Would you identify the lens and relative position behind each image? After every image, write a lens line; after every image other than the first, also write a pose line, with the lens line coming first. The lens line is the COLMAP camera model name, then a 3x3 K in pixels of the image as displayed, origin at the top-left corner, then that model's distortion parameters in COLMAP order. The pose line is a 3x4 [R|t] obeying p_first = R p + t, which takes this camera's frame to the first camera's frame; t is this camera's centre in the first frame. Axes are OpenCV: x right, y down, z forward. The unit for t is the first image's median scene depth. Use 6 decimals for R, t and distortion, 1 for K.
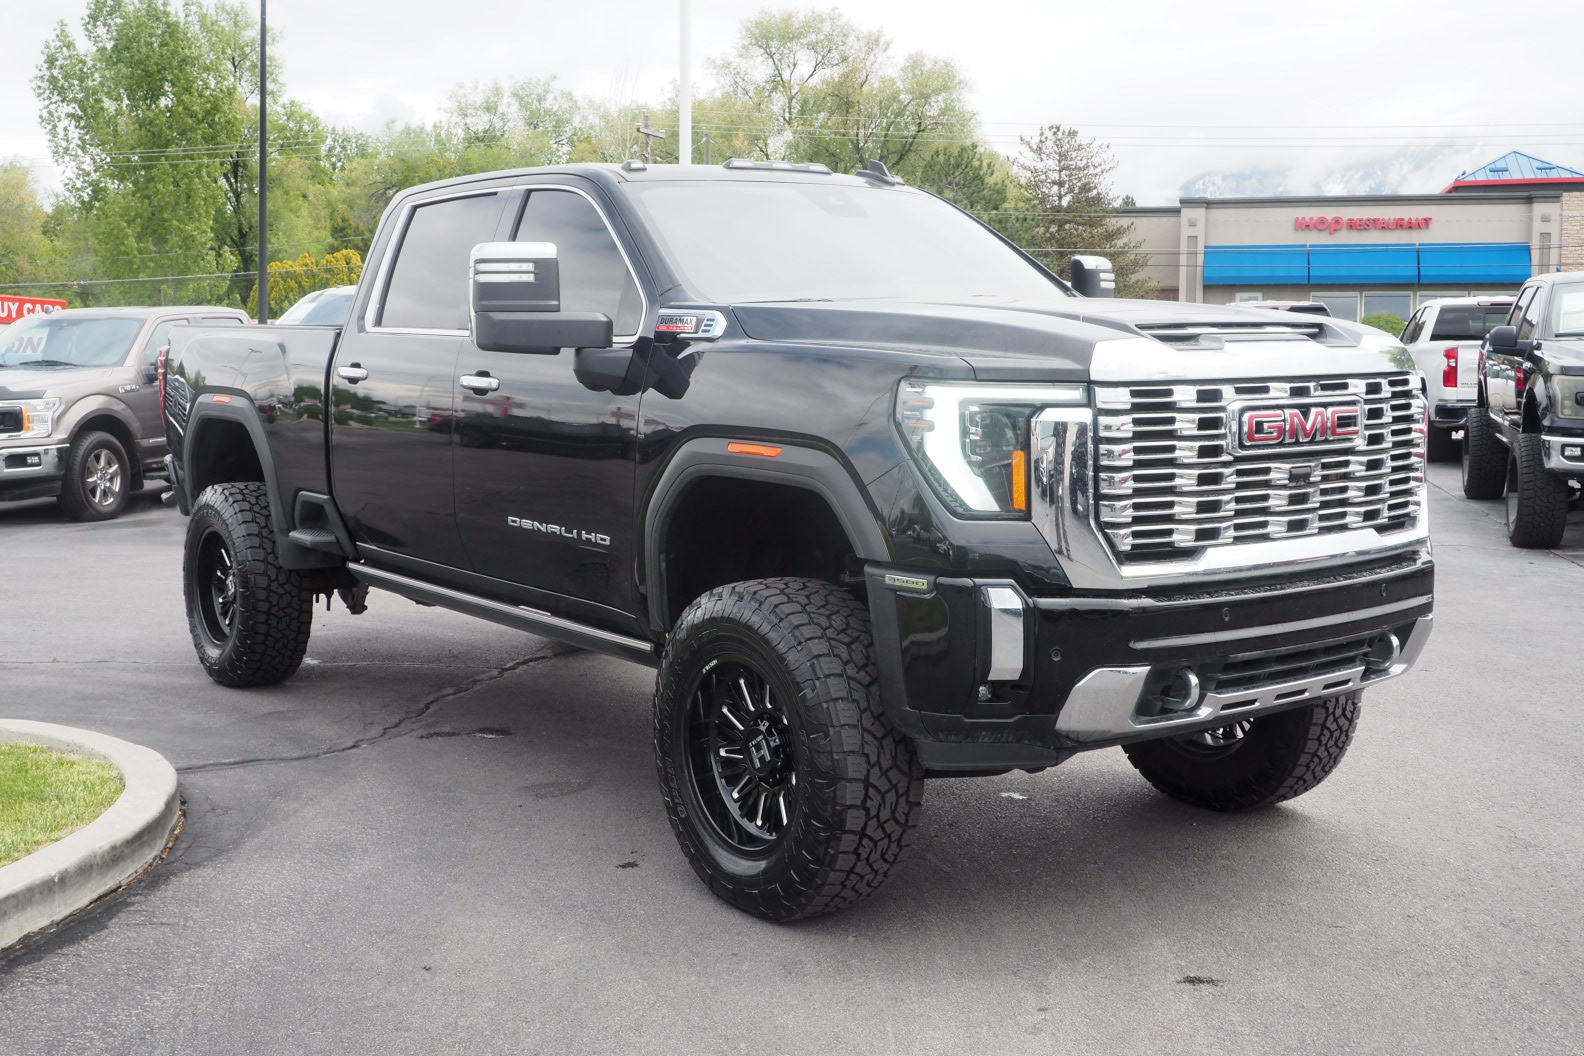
lens RADIAL K [[1737.4, 0, 793.5], [0, 1737.4, 525.0], [0, 0, 1]] dist [-0.015659, 0.000000]
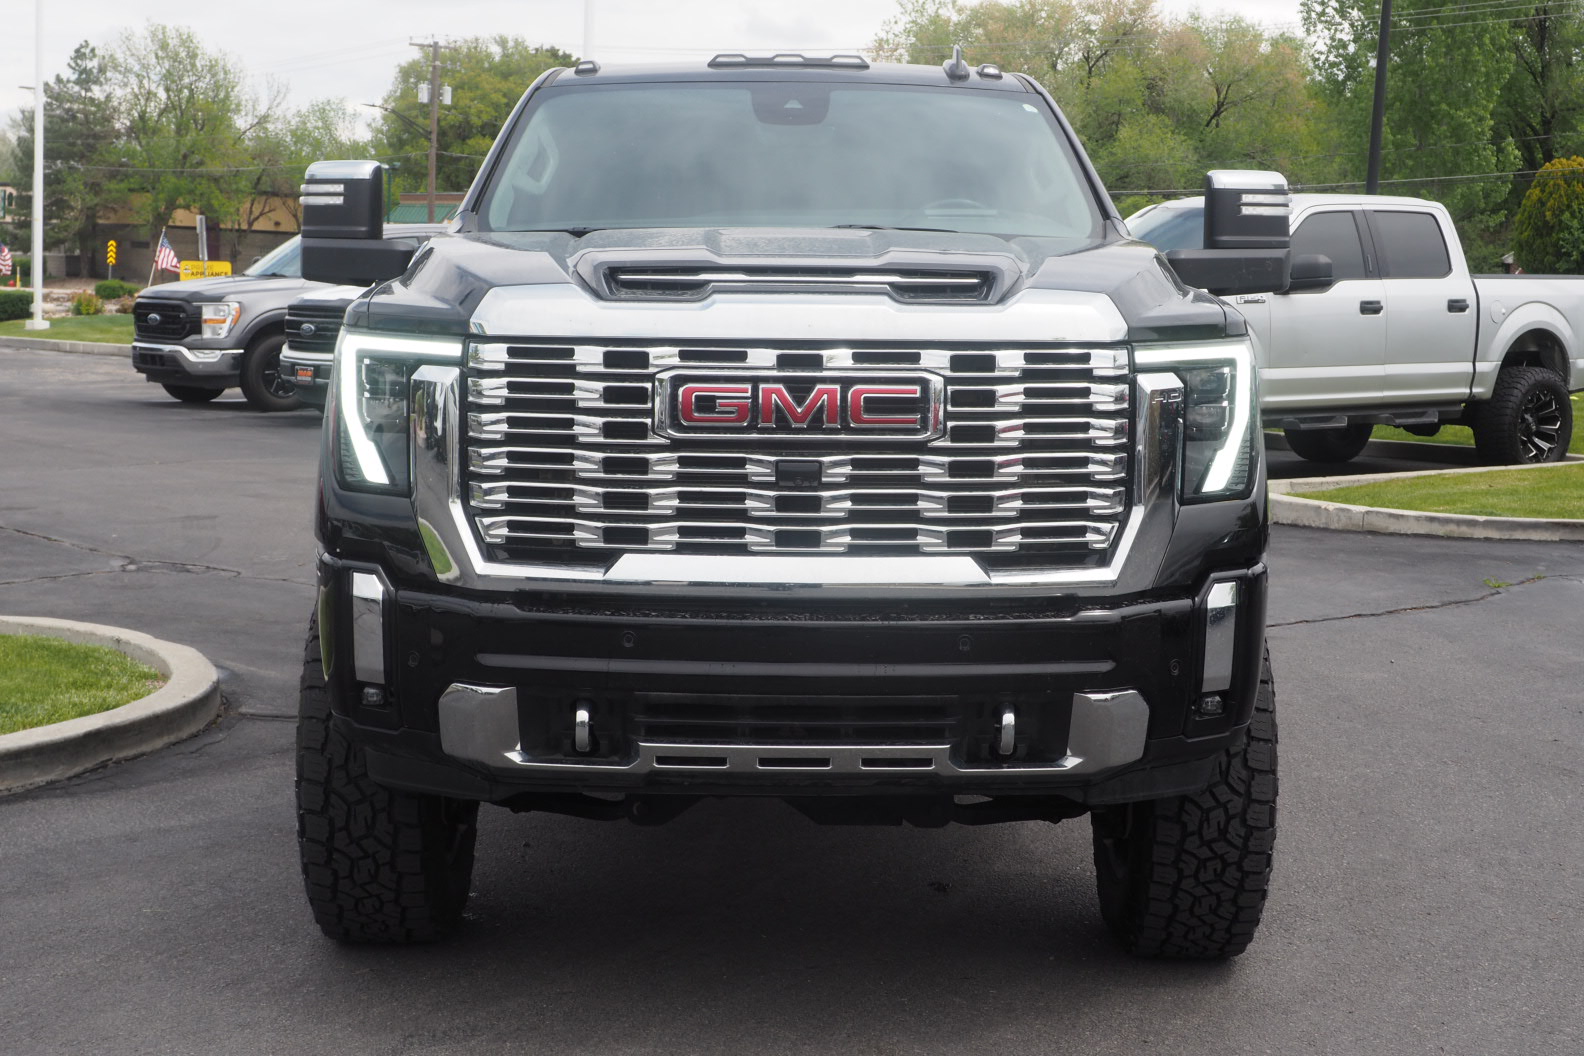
lens RADIAL K [[2342.3, 0, 791.8], [0, 2342.3, 531.8], [0, 0, 1]] dist [0.011730, 0.000000]
pose [[0.816317, 0.087168, -0.570988, 0.832608], [-0.082966, 0.995991, 0.033435, -0.035016], [0.571614, 0.020079, 0.820277, 0.157342]]
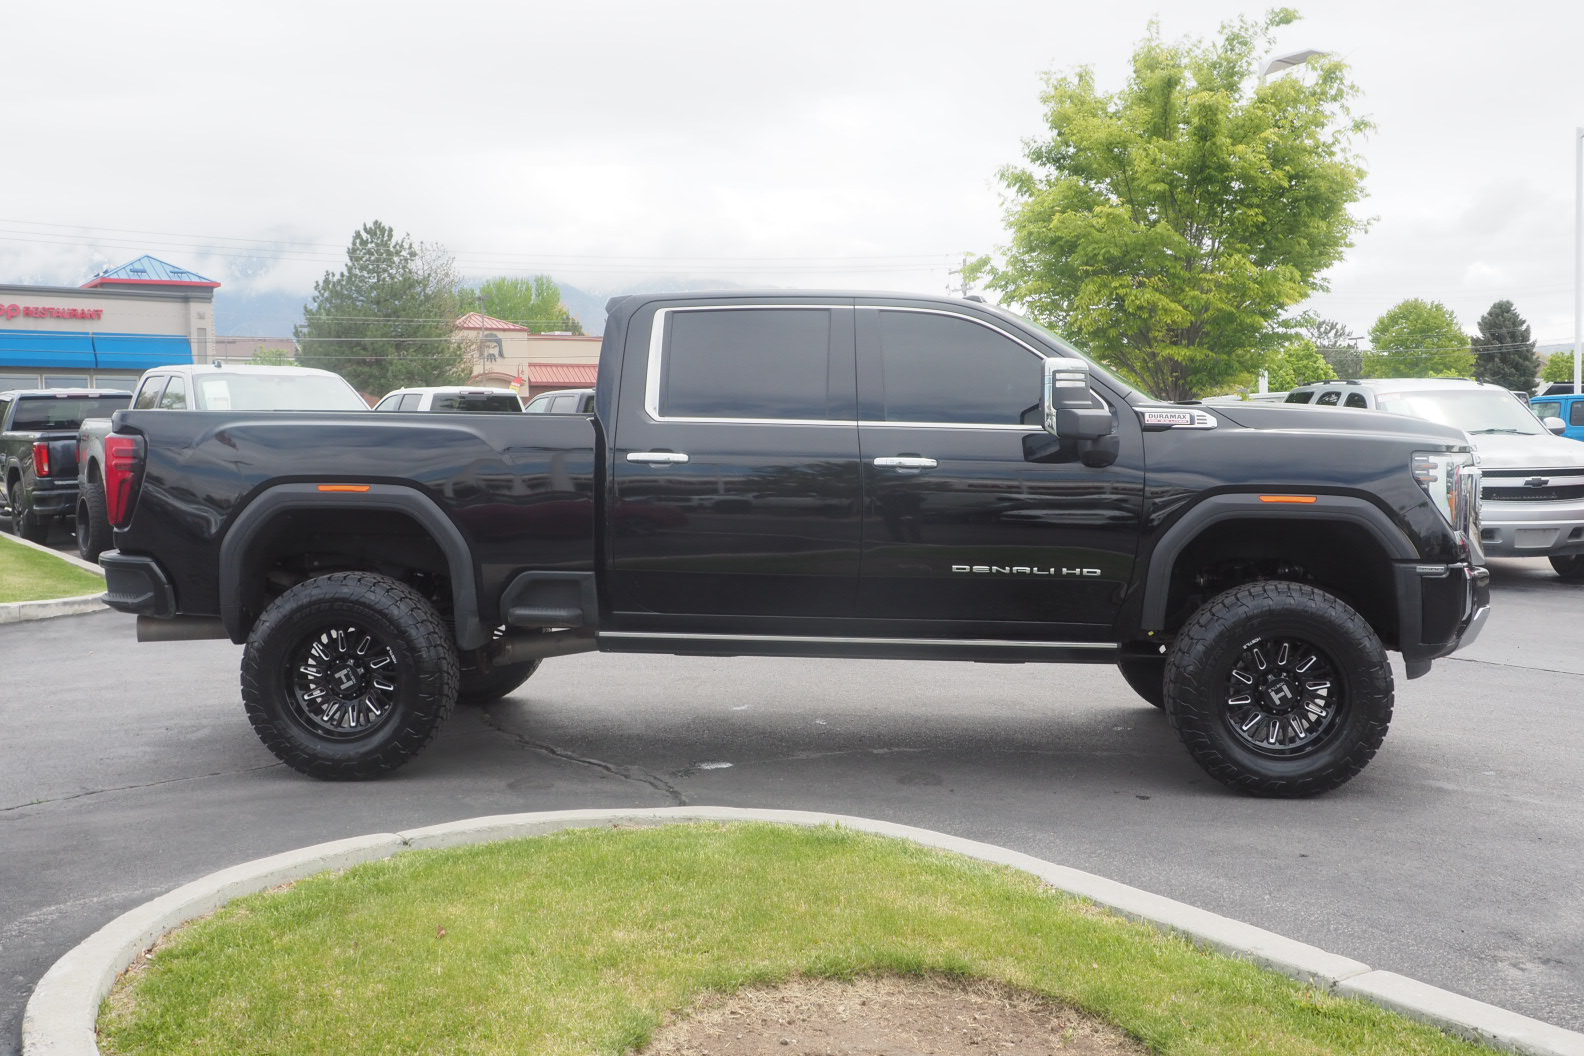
lens RADIAL K [[1511.4, 0, 790.8], [0, 1511.4, 526.7], [0, 0, 1]] dist [0.021212, 0.000000]
pose [[0.662787, -0.051346, 0.747046, -1.345839], [0.077481, 0.996994, -0.000217, -0.052924], [-0.744789, 0.058026, 0.664773, 0.423070]]
